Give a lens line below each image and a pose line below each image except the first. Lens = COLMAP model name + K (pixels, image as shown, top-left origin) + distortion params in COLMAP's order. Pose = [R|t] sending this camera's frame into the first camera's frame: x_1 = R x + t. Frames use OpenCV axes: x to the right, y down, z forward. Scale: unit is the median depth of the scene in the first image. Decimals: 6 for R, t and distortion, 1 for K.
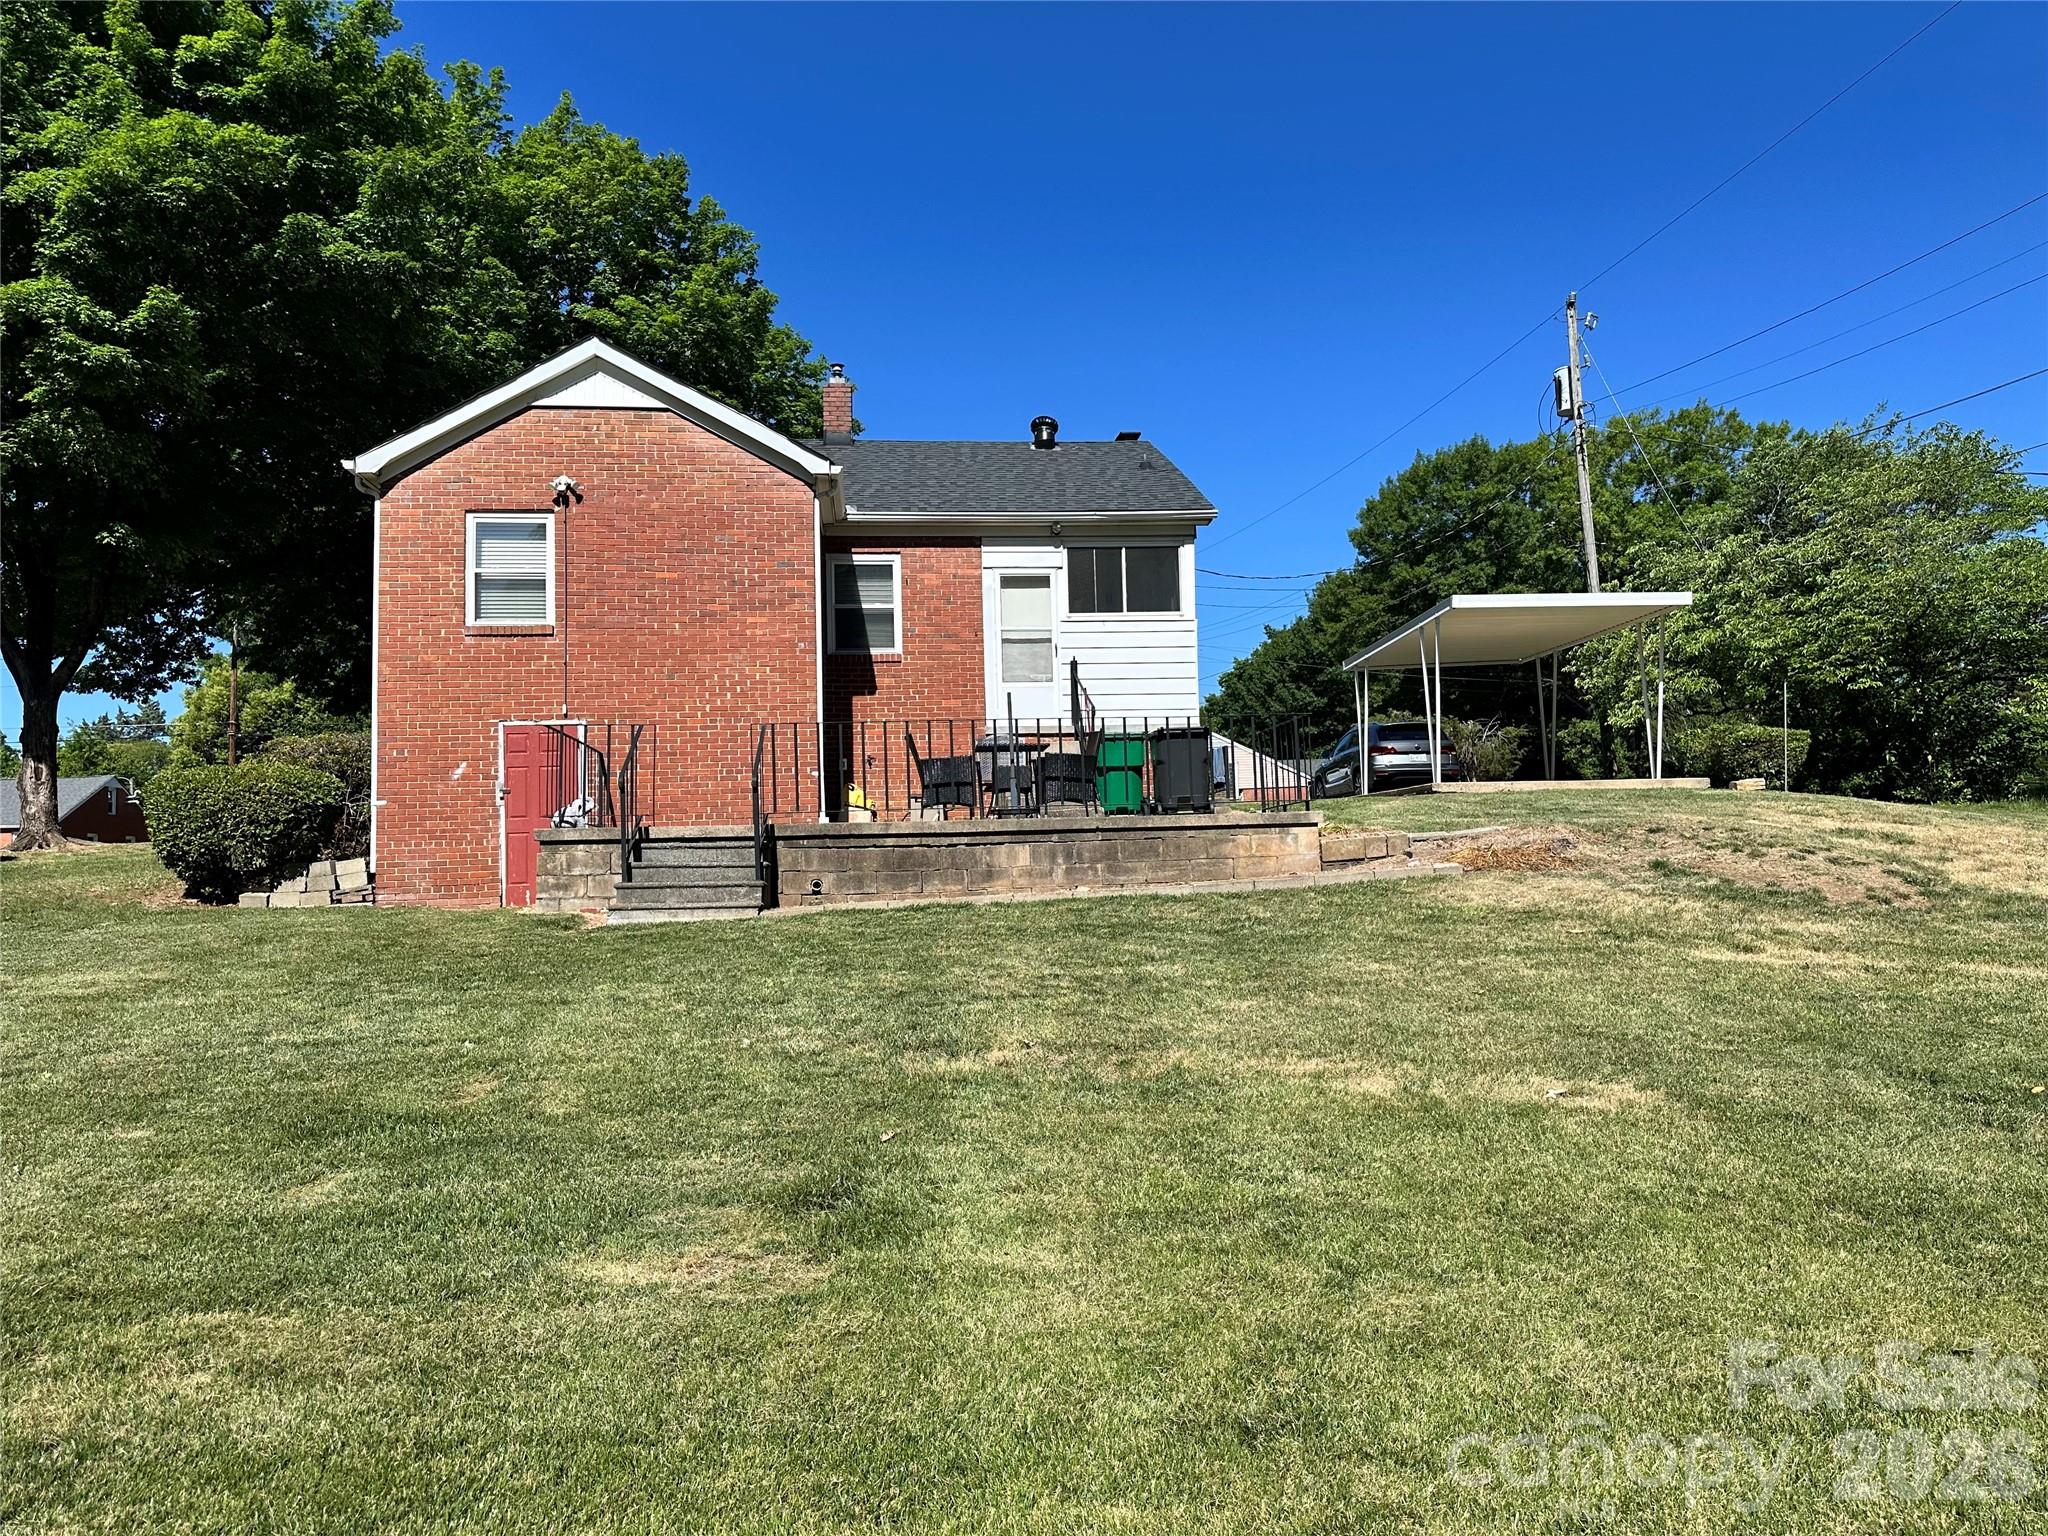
lens RADIAL K [[1425.3, 0, 1011.7], [0, 1425.3, 774.1], [0, 0, 1]] dist [0.130171, -0.198421]
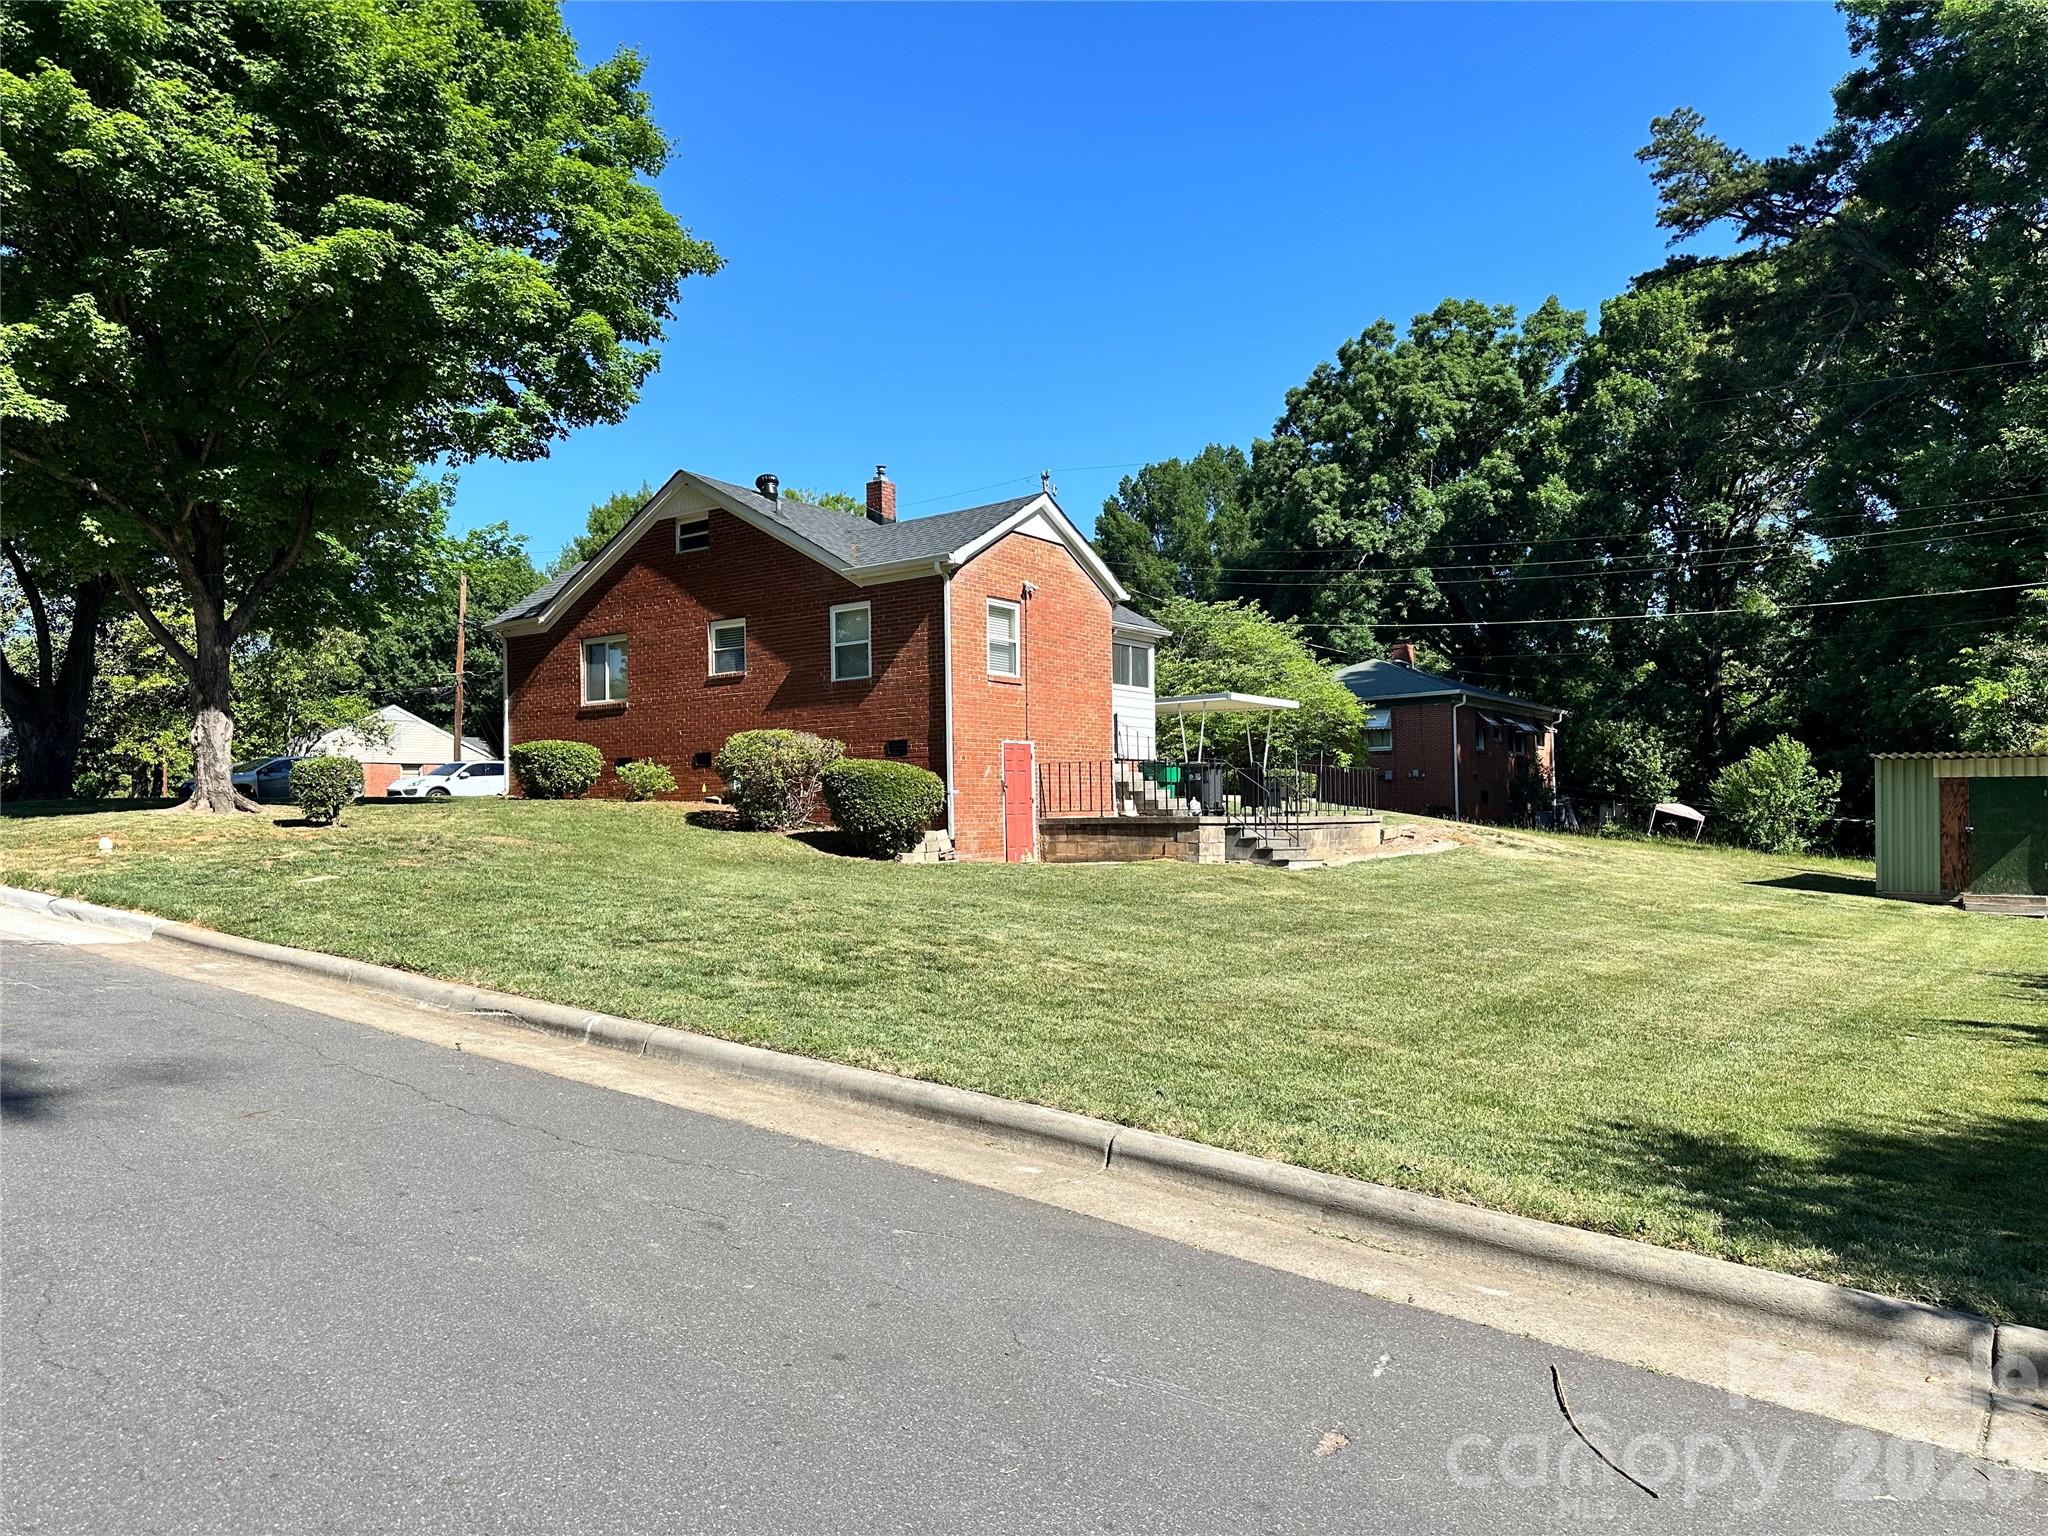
lens RADIAL K [[1425.3, 0, 1011.7], [0, 1425.3, 774.1], [0, 0, 1]] dist [0.130171, -0.198421]
pose [[0.635719, 0.041118, 0.770825, -1.304251], [-0.065135, 0.997876, 0.000489, -0.002120], [-0.769168, -0.050519, 0.637047, 0.037686]]
